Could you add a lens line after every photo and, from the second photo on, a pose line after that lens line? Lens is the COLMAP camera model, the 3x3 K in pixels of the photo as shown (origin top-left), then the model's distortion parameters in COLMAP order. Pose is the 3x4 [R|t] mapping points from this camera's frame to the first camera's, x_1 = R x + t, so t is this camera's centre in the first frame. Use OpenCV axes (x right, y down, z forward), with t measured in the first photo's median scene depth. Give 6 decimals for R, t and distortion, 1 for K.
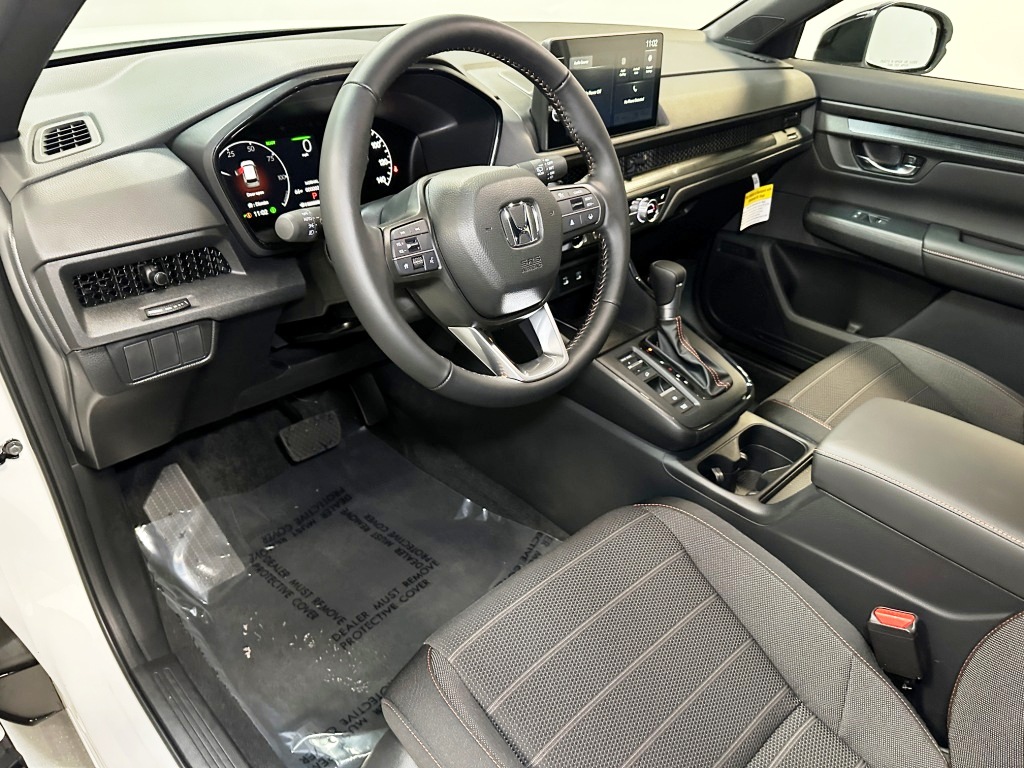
lens RADIAL K [[708.0, 0, 512.0], [0, 708.0, 384.0], [0, 0, 1]] dist [0.004509, -0.033243]
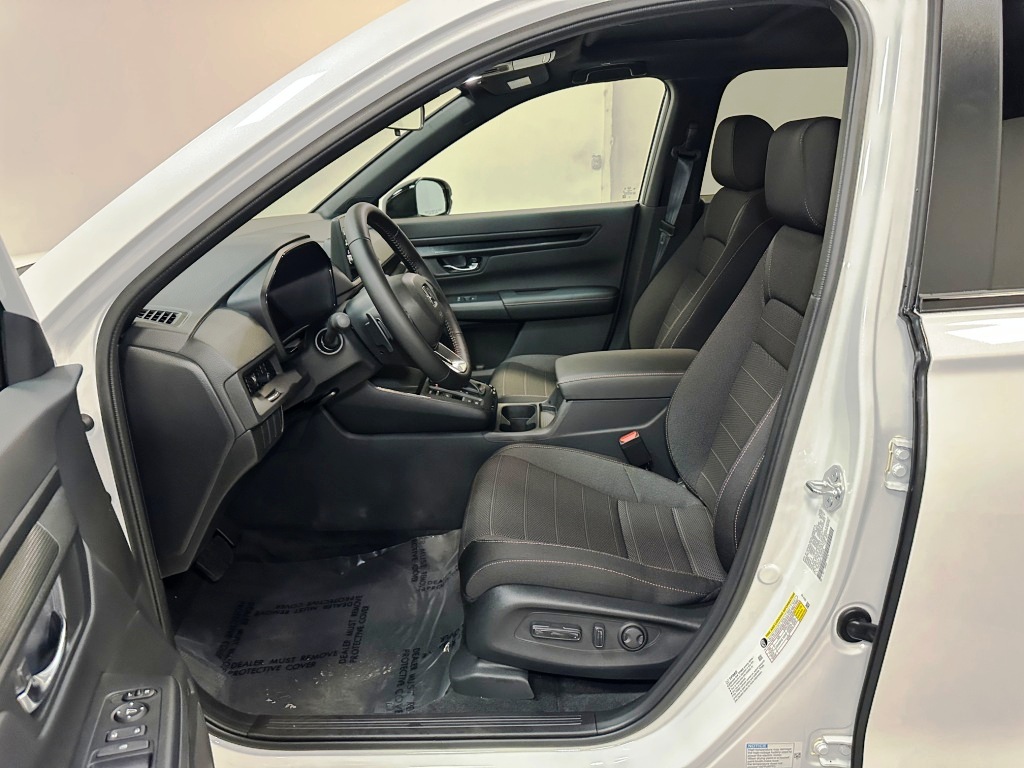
lens RADIAL K [[708.0, 0, 512.0], [0, 708.0, 384.0], [0, 0, 1]] dist [0.004509, -0.033243]
pose [[0.705089, -0.301505, 0.641829, -0.649409], [0.441993, 0.894639, -0.065291, 0.116894], [-0.554520, 0.329720, 0.764063, -0.293672]]
